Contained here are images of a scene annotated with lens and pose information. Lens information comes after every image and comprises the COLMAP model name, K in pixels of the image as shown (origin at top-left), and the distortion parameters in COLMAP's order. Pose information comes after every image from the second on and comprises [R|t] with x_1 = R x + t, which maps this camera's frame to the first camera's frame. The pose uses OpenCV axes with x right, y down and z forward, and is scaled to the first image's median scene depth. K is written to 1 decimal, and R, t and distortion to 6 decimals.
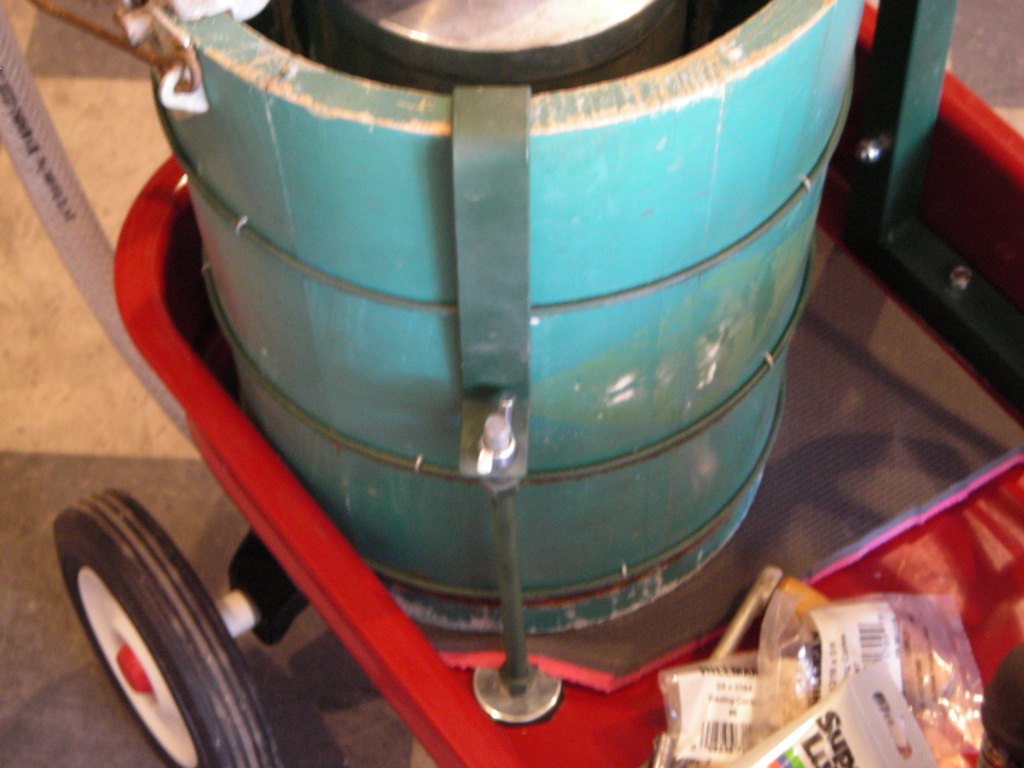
lens RADIAL K [[2670.3, 0, 512.0], [0, 2670.3, 384.0], [0, 0, 1]] dist [-0.096220, -0.454857]
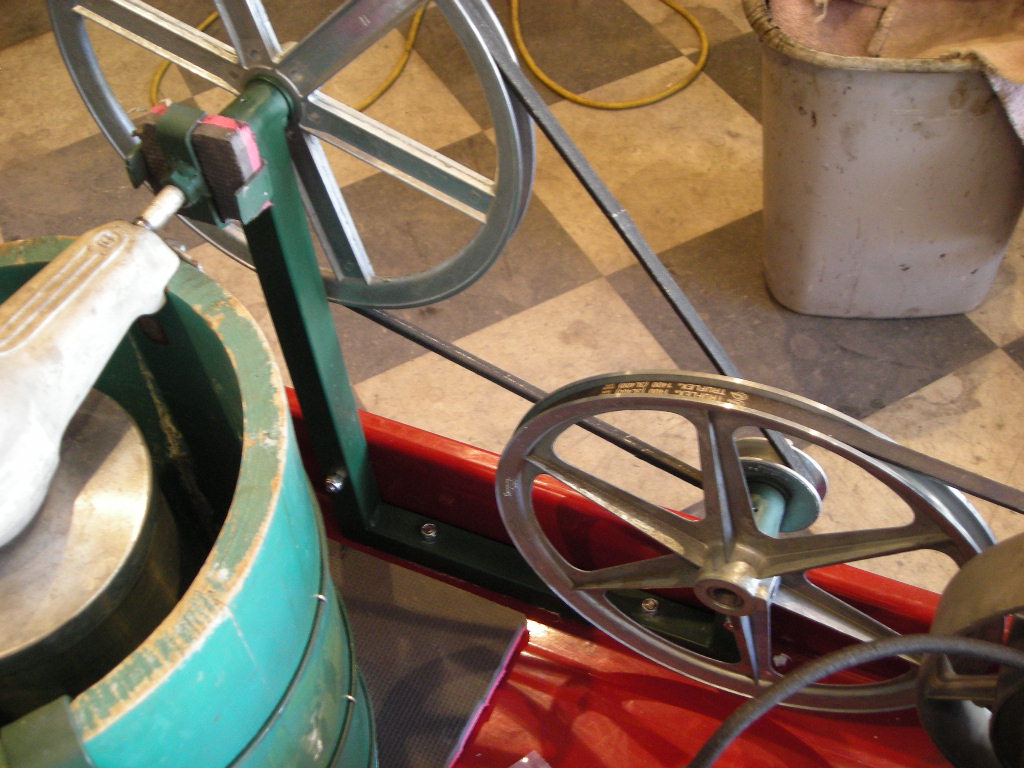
lens RADIAL K [[961.2, 0, 512.0], [0, 961.2, 384.0], [0, 0, 1]] dist [-0.078065, -0.003604]
pose [[0.844072, -0.447138, 0.295991, 0.103561], [0.427263, 0.894347, 0.132627, -0.196069], [-0.324021, 0.014519, 0.945938, 0.577611]]
